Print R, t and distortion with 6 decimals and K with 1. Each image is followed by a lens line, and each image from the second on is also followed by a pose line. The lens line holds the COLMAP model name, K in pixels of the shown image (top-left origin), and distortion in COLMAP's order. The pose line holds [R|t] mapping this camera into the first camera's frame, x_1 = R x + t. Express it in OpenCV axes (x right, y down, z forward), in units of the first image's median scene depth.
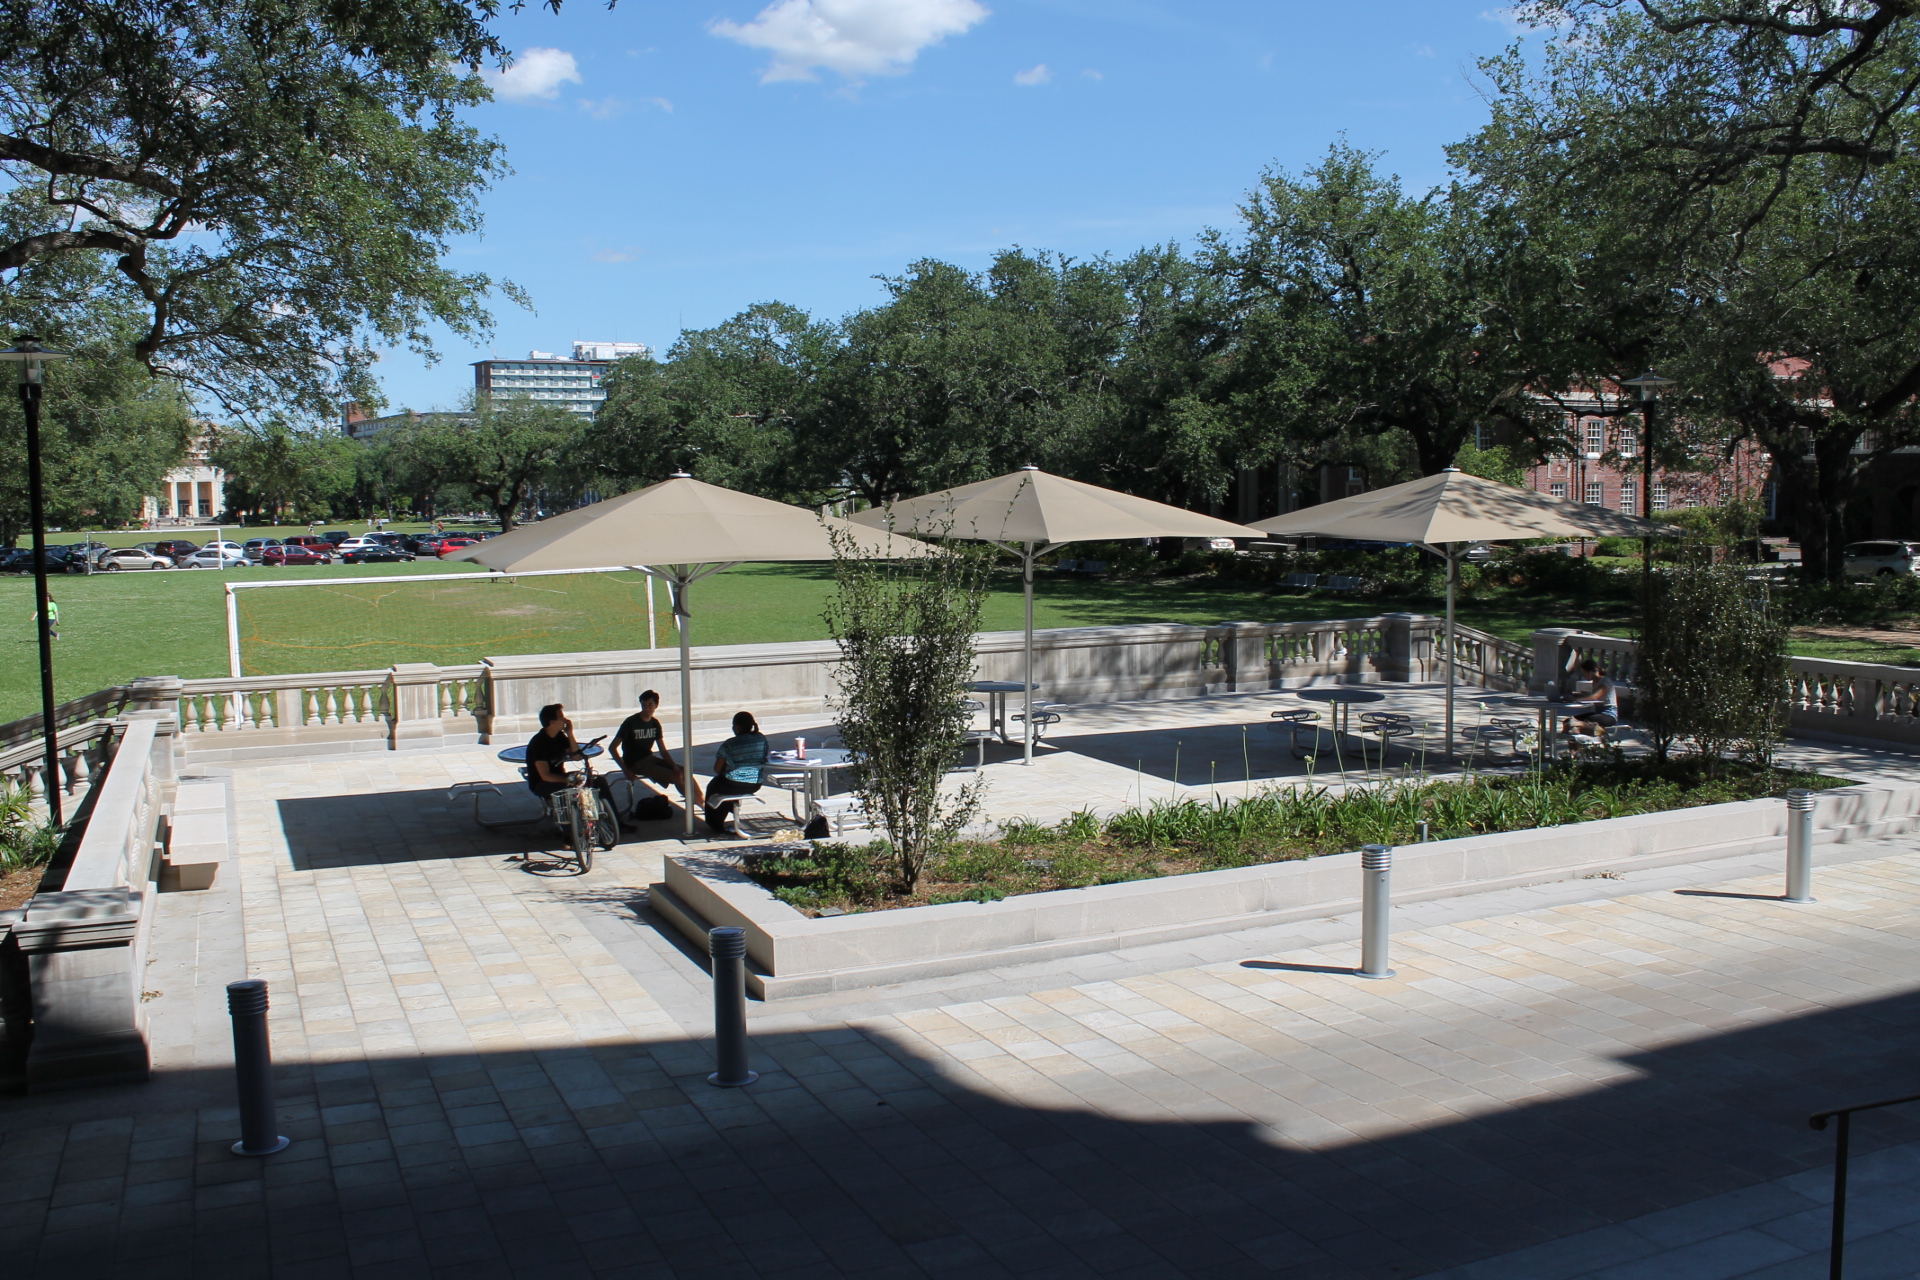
lens RADIAL K [[1711.9, 0, 960.0], [0, 1711.9, 640.0], [0, 0, 1]] dist [-0.135259, 0.127802]
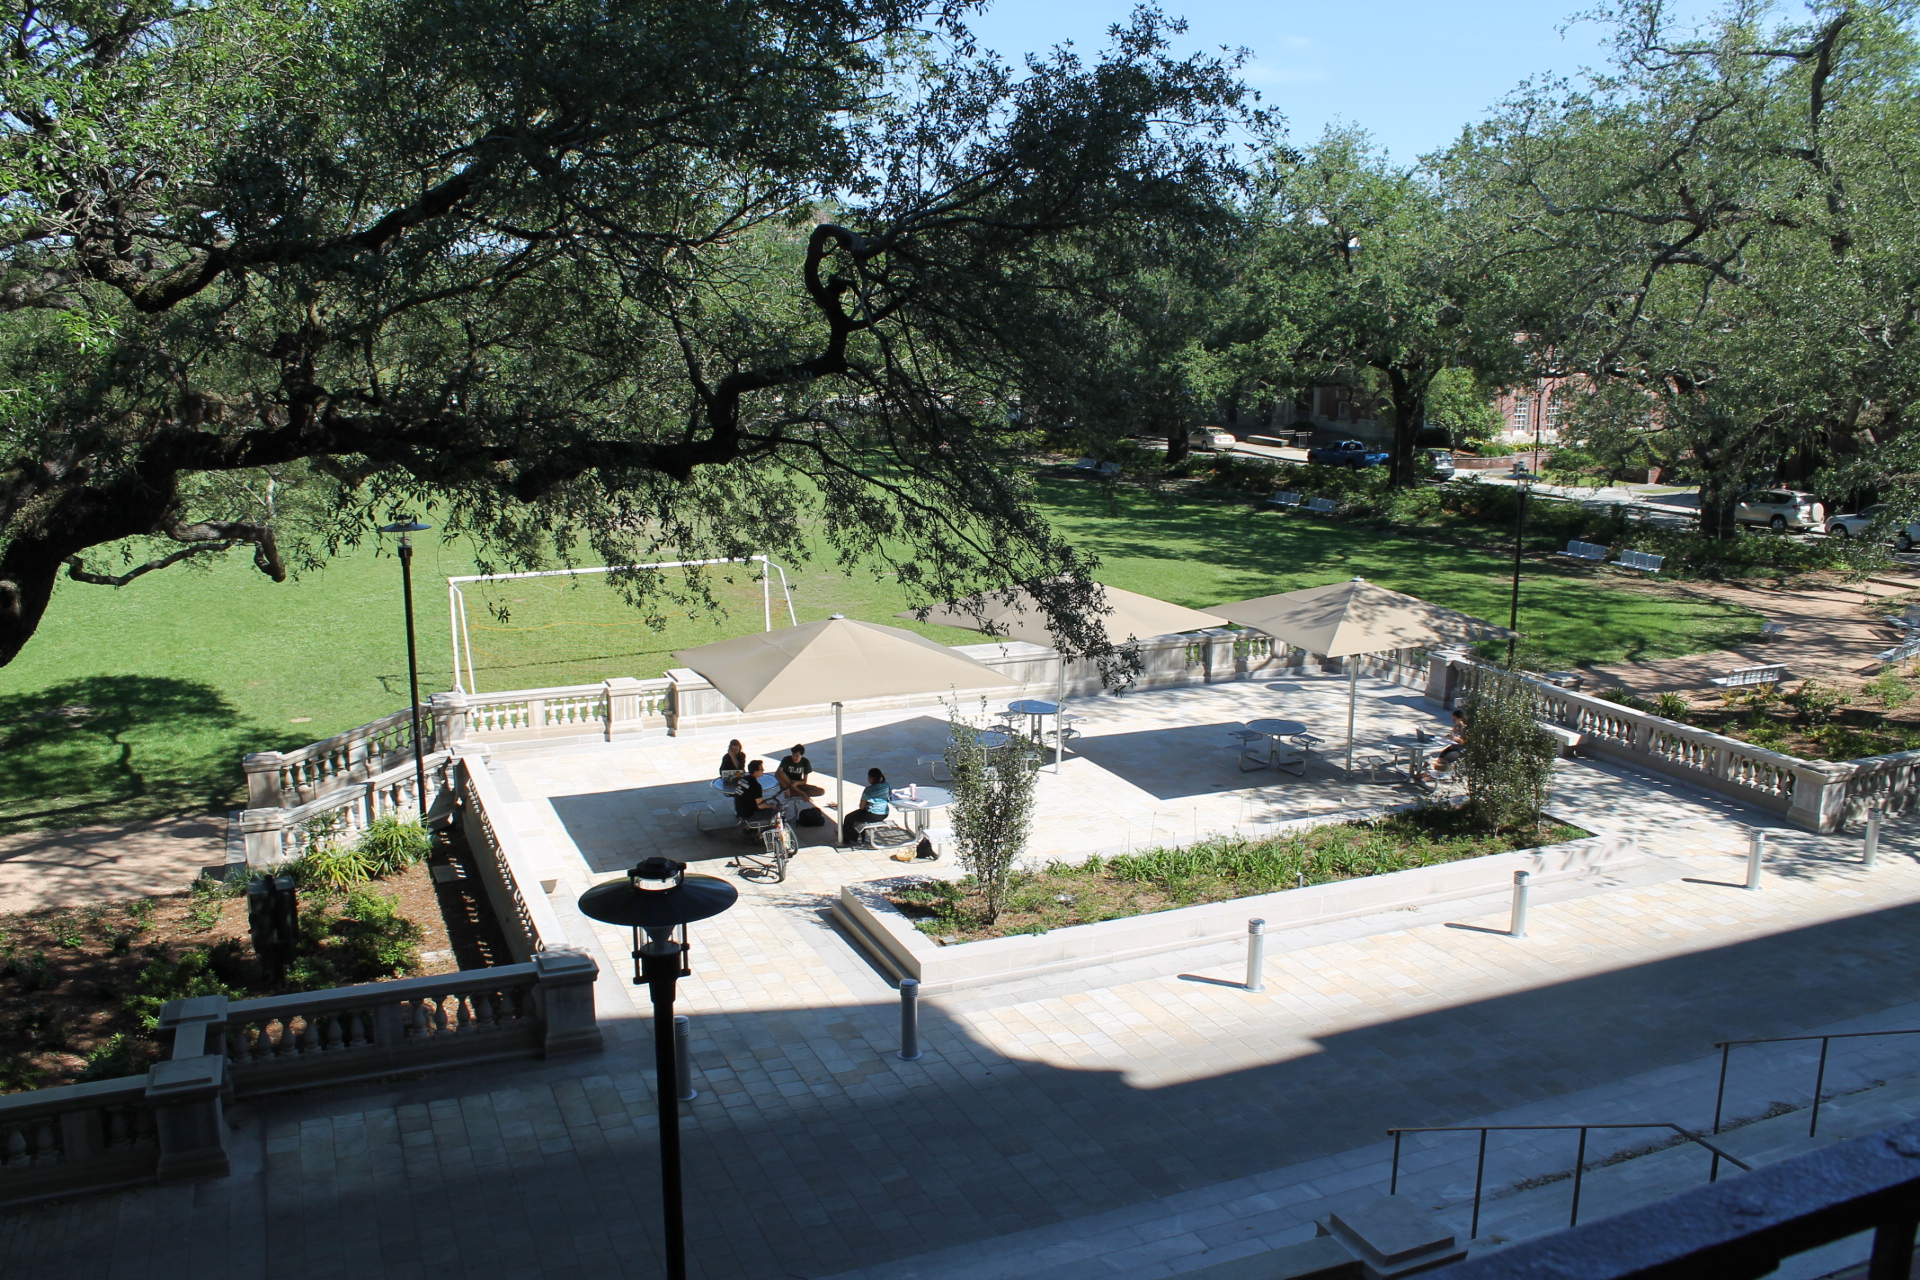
lens RADIAL K [[1617.5, 0, 960.0], [0, 1617.5, 640.0], [0, 0, 1]] dist [-0.095429, 0.006168]
pose [[0.999747, 0.019378, -0.011429, -0.046672], [-0.017935, 0.993190, 0.115118, -0.309441], [0.013582, -0.114884, 0.993286, -0.563289]]
